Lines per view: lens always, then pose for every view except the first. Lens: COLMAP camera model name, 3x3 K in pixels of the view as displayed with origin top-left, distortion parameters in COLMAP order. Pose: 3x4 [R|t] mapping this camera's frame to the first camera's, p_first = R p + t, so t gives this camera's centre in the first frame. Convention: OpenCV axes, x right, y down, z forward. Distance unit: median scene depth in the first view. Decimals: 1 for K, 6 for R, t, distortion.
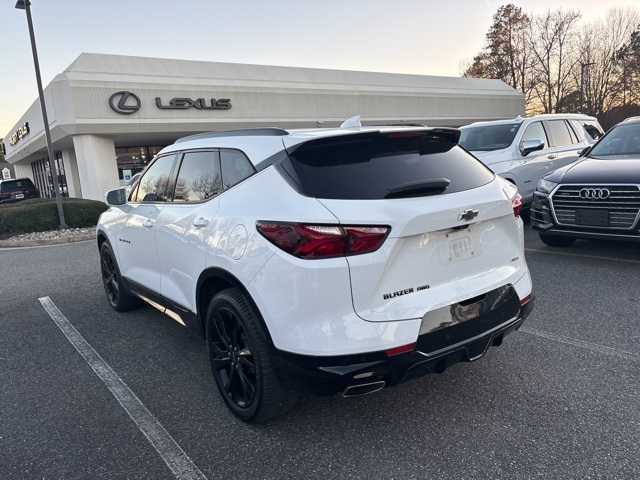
lens RADIAL K [[482.6, 0, 317.6], [0, 482.6, 238.0], [0, 0, 1]] dist [0.043541, -0.043609]
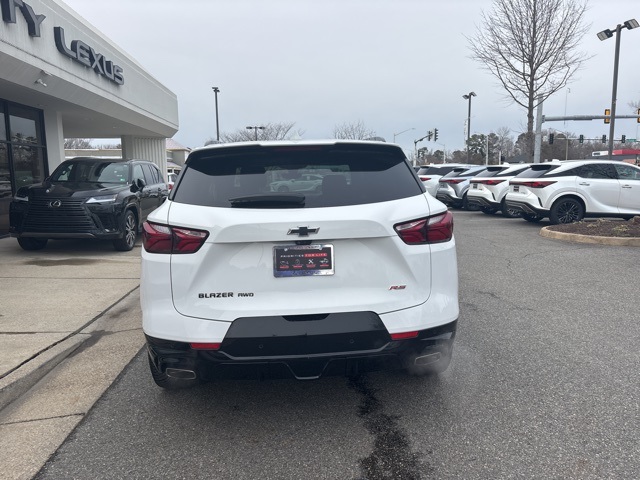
lens RADIAL K [[482.6, 0, 322.8], [0, 482.6, 240.7], [0, 0, 1]] dist [0.043541, -0.043609]
pose [[0.850584, 0.112940, -0.513568, 0.875991], [-0.118093, 0.992742, 0.022728, -0.056153], [0.512408, 0.041316, 0.857748, 0.183291]]
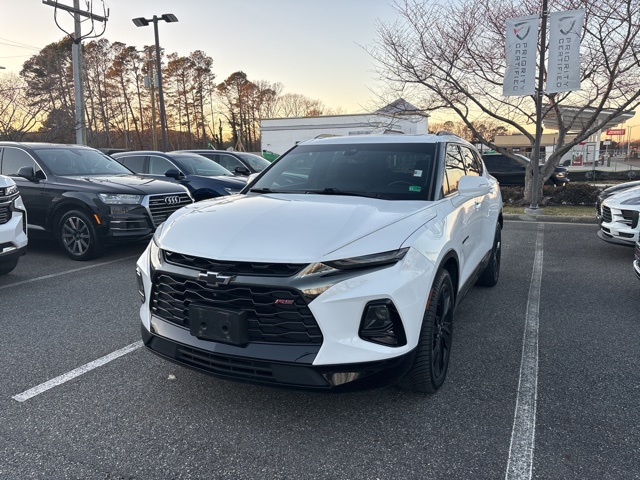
lens RADIAL K [[482.6, 0, 320.2], [0, 482.6, 241.9], [0, 0, 1]] dist [0.043541, -0.043609]
pose [[-0.469031, -0.074610, 0.880025, -1.843591], [0.177441, 0.968147, 0.176653, -0.329844], [-0.865173, 0.239008, -0.440852, 2.891150]]
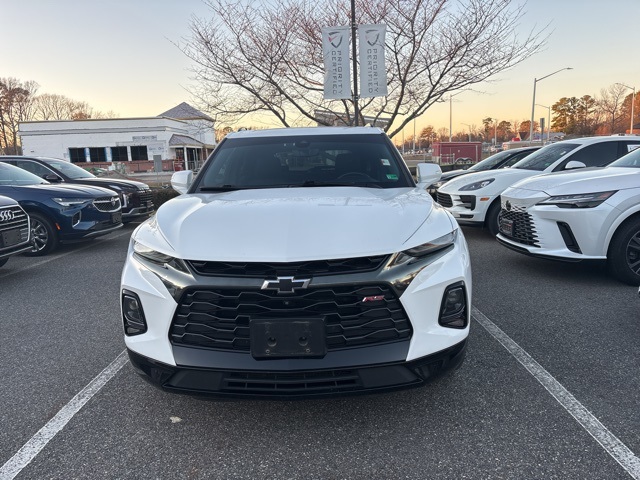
lens RADIAL K [[482.6, 0, 321.1], [0, 482.6, 244.8], [0, 0, 1]] dist [0.043541, -0.043609]
pose [[-0.792307, -0.005876, 0.610095, -1.420963], [0.185628, 0.950227, 0.250220, -0.387341], [-0.581199, 0.311502, -0.751781, 3.249036]]
